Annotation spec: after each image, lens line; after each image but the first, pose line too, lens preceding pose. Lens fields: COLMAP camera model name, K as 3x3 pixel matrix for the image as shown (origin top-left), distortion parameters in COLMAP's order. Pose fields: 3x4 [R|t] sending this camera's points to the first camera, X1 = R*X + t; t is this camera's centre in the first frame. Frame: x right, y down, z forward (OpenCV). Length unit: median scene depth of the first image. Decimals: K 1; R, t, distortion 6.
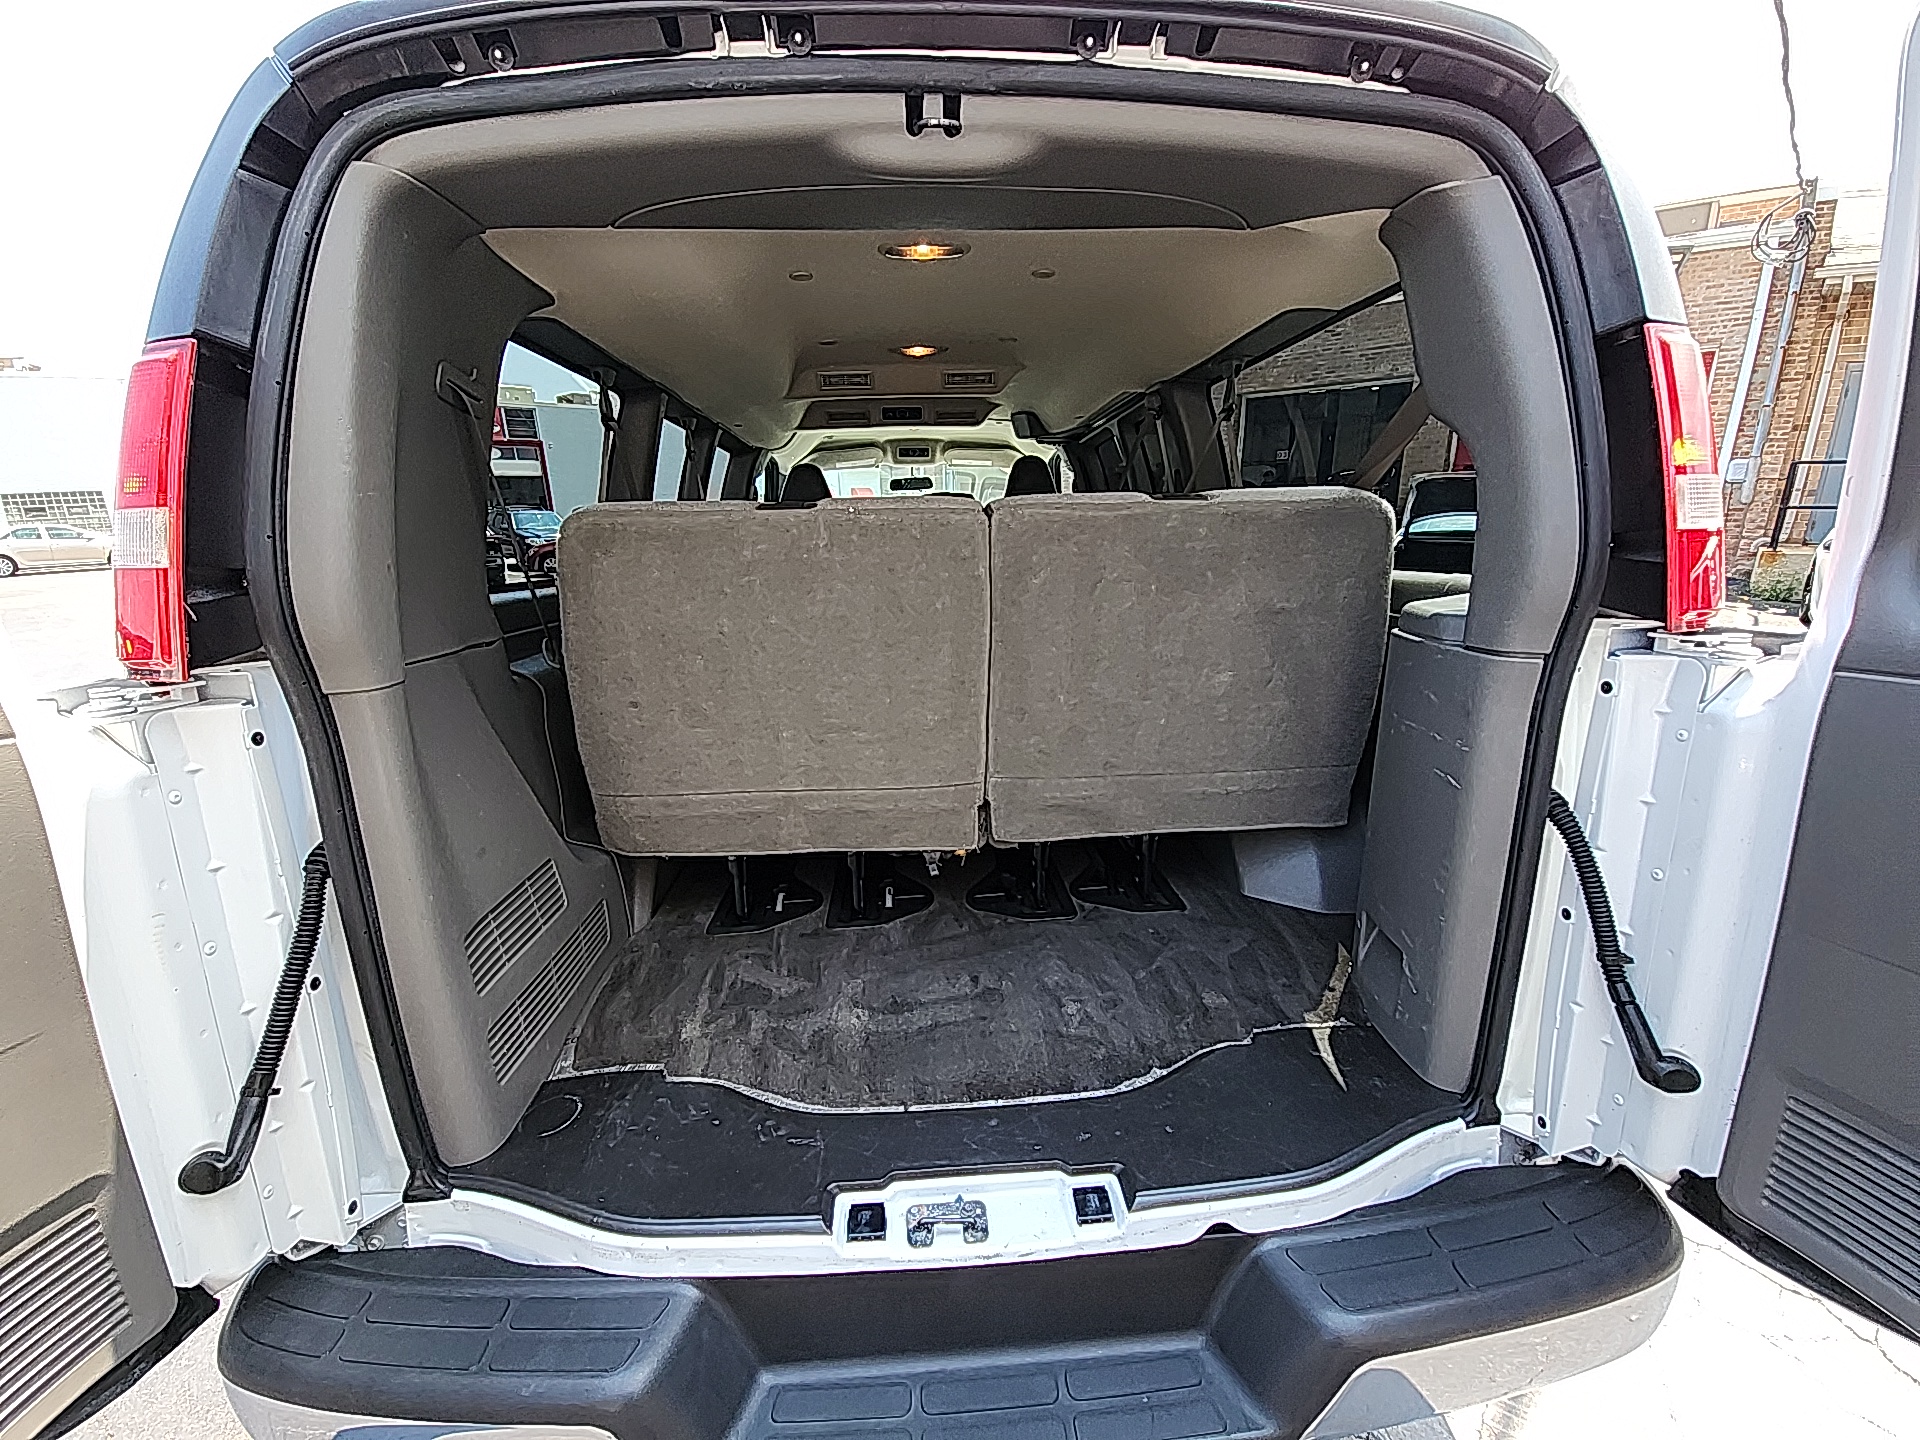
lens RADIAL K [[795.9, 0, 957.6], [0, 795.9, 730.0], [0, 0, 1]] dist [0.014519, -0.012620]
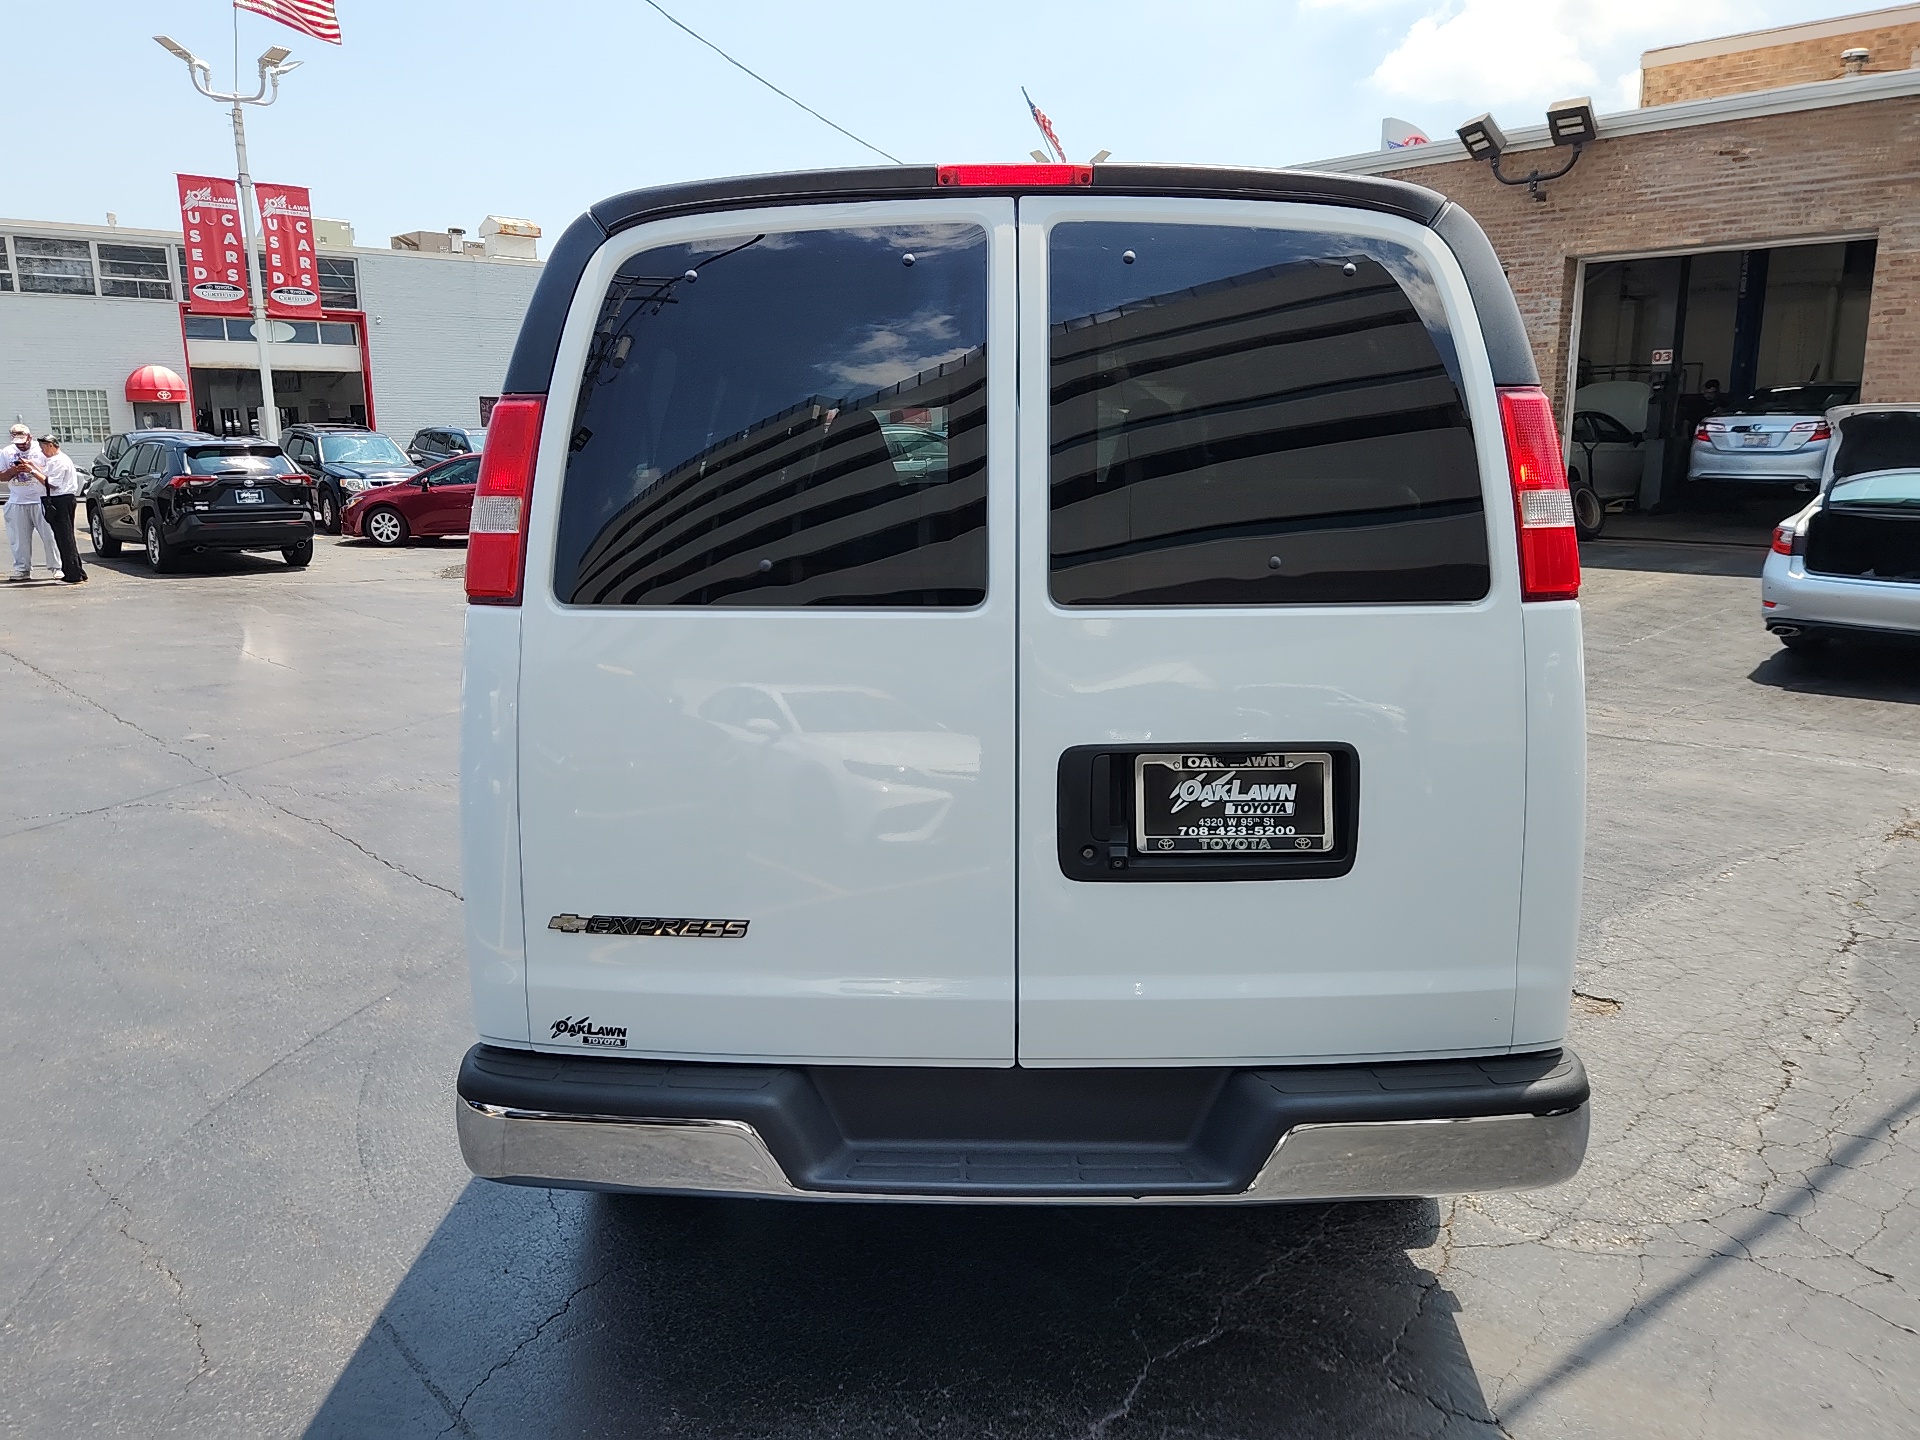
lens RADIAL K [[1509.4, 0, 960.0], [0, 1509.4, 720.0], [0, 0, 1]] dist [0.037190, -0.001789]
pose [[0.996522, 0.031228, -0.077253, 0.059299], [-0.037635, 0.995844, -0.082930, 0.146847], [0.074342, 0.085549, 0.993557, -0.726068]]
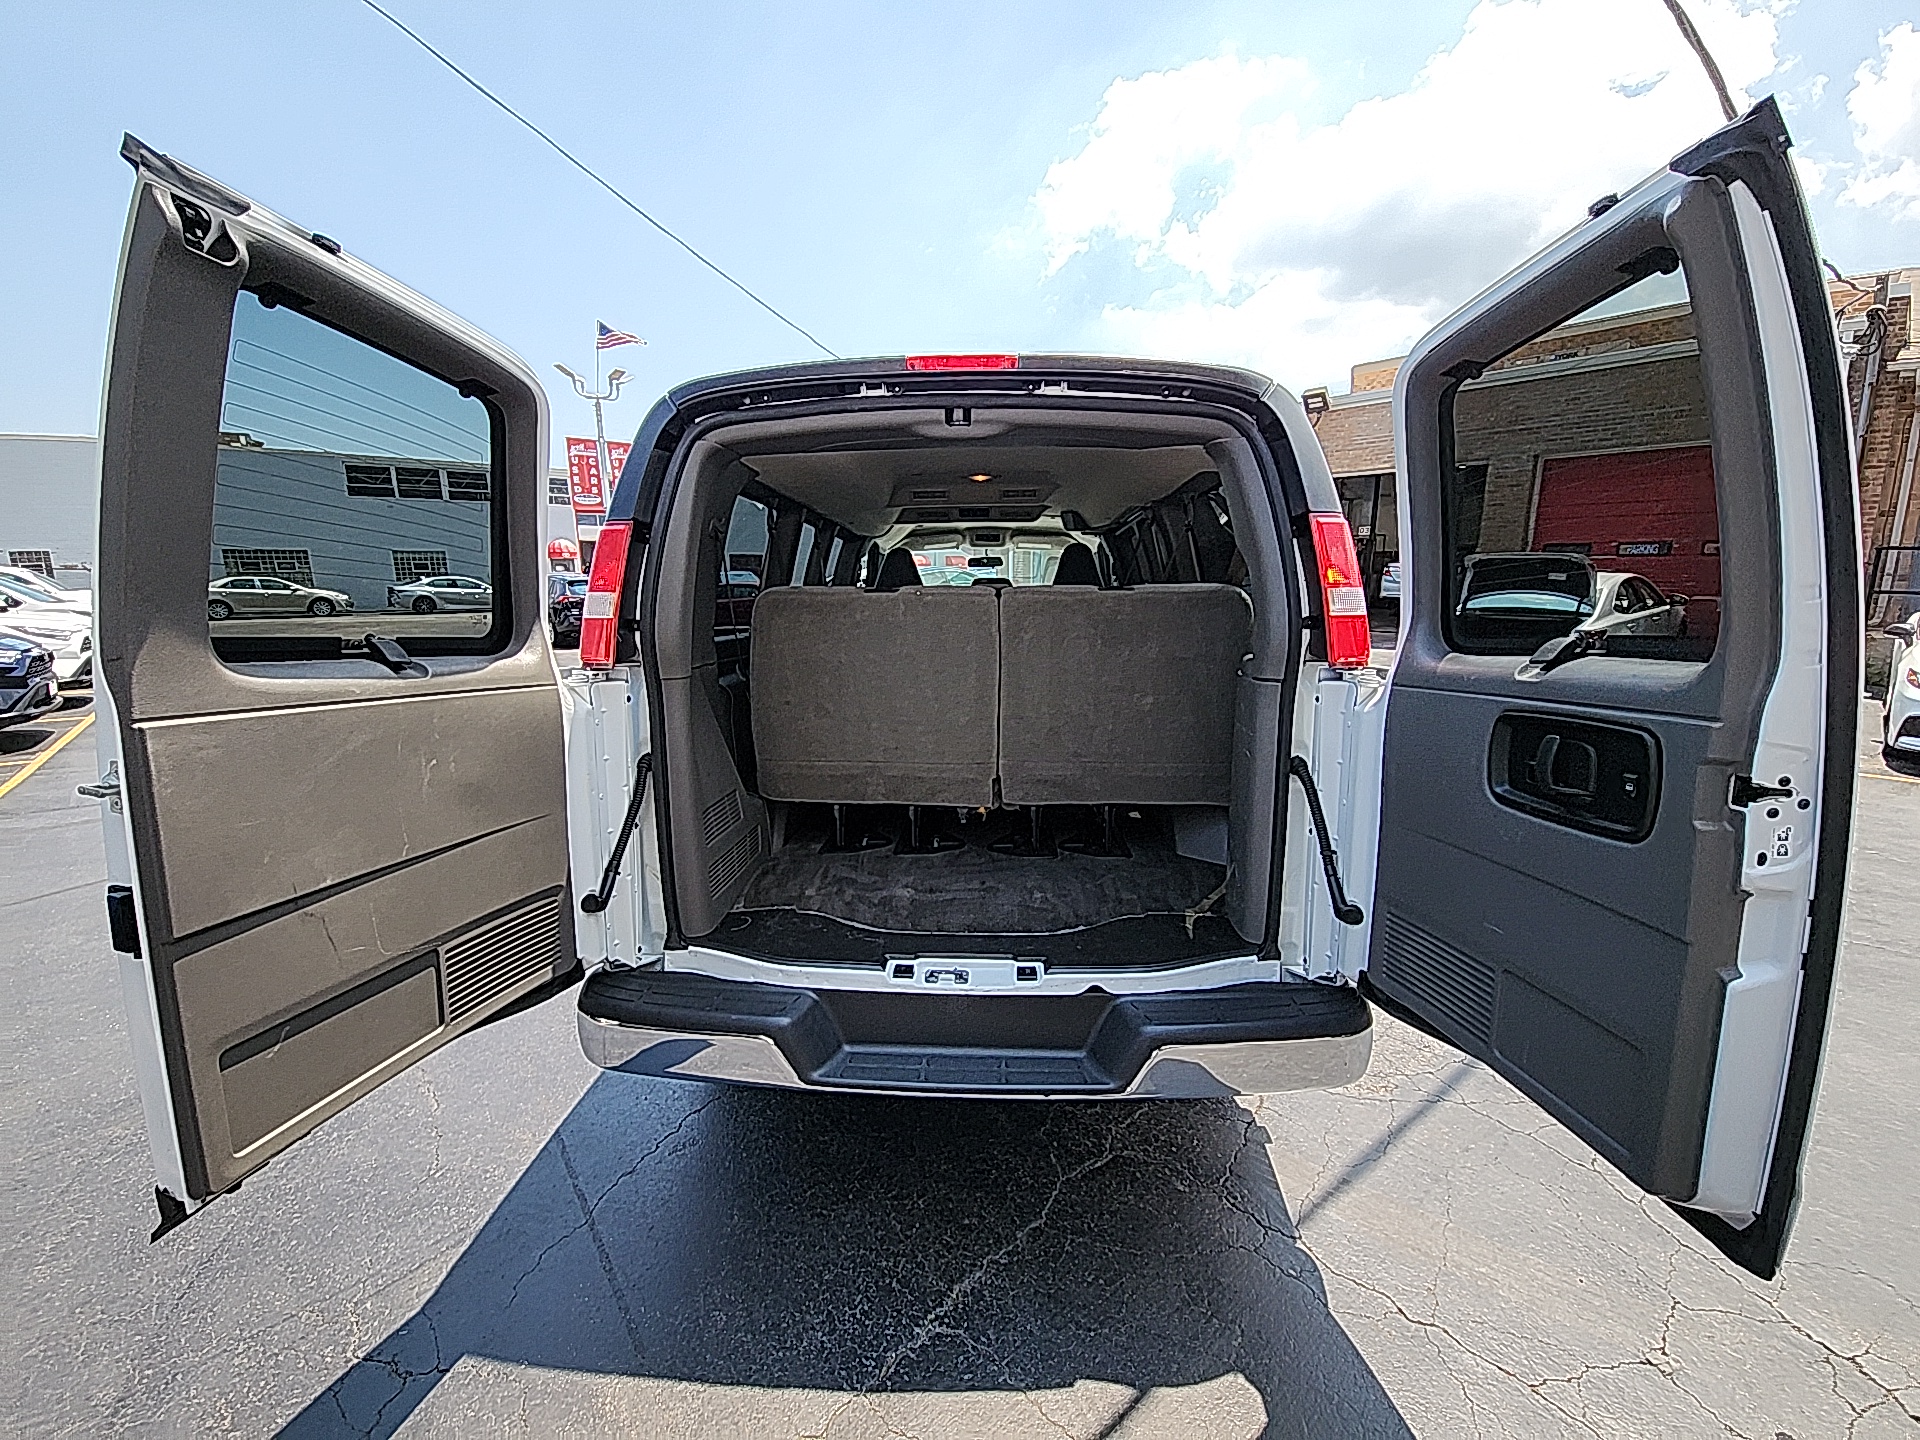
lens RADIAL K [[795.9, 0, 957.6], [0, 795.9, 730.0], [0, 0, 1]] dist [0.014519, -0.012620]
pose [[0.993339, 0.036639, -0.109245, 0.097035], [-0.045118, 0.996073, -0.076180, 0.095397], [0.106025, 0.080602, 0.991091, -0.439089]]
